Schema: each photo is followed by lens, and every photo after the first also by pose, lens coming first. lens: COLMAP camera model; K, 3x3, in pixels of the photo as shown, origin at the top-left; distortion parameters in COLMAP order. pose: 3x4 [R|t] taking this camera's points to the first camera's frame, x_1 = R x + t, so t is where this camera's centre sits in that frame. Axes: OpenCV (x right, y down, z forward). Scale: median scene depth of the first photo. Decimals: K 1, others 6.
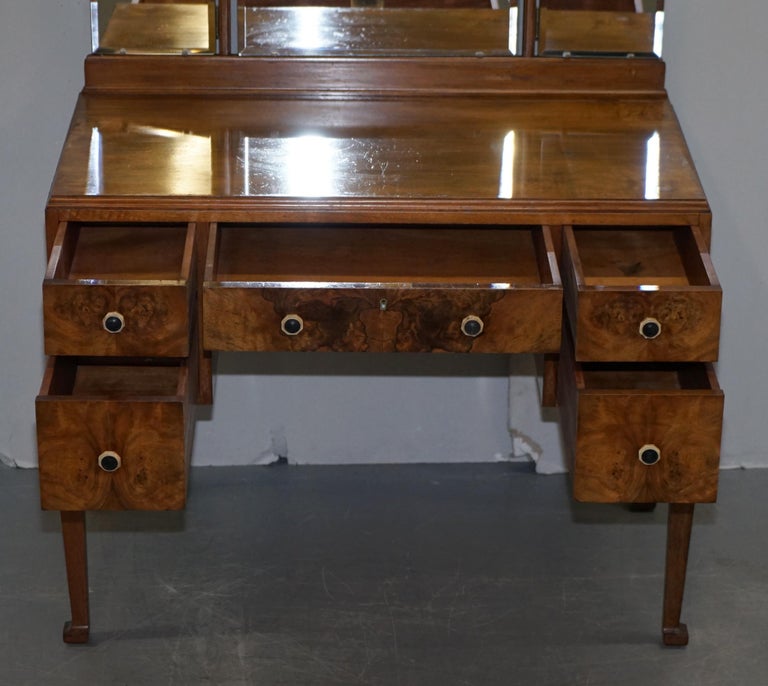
lens RADIAL K [[2449.3, 0, 384.0], [0, 2449.3, 343.0], [0, 0, 1]] dist [-0.053471, 1.785939]
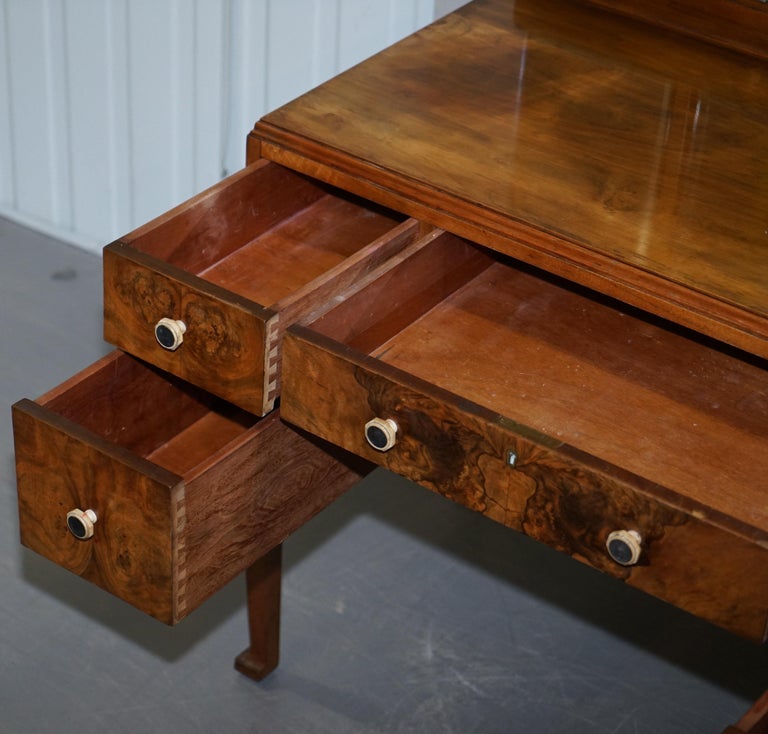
lens RADIAL K [[2146.0, 0, 384.0], [0, 2146.0, 367.0], [0, 0, 1]] dist [-0.074726, 0.937653]
pose [[0.792564, 0.360066, -0.492134, 0.231982], [-0.282446, 0.932028, 0.227041, -0.150823], [0.540432, -0.040943, 0.840391, 0.527199]]
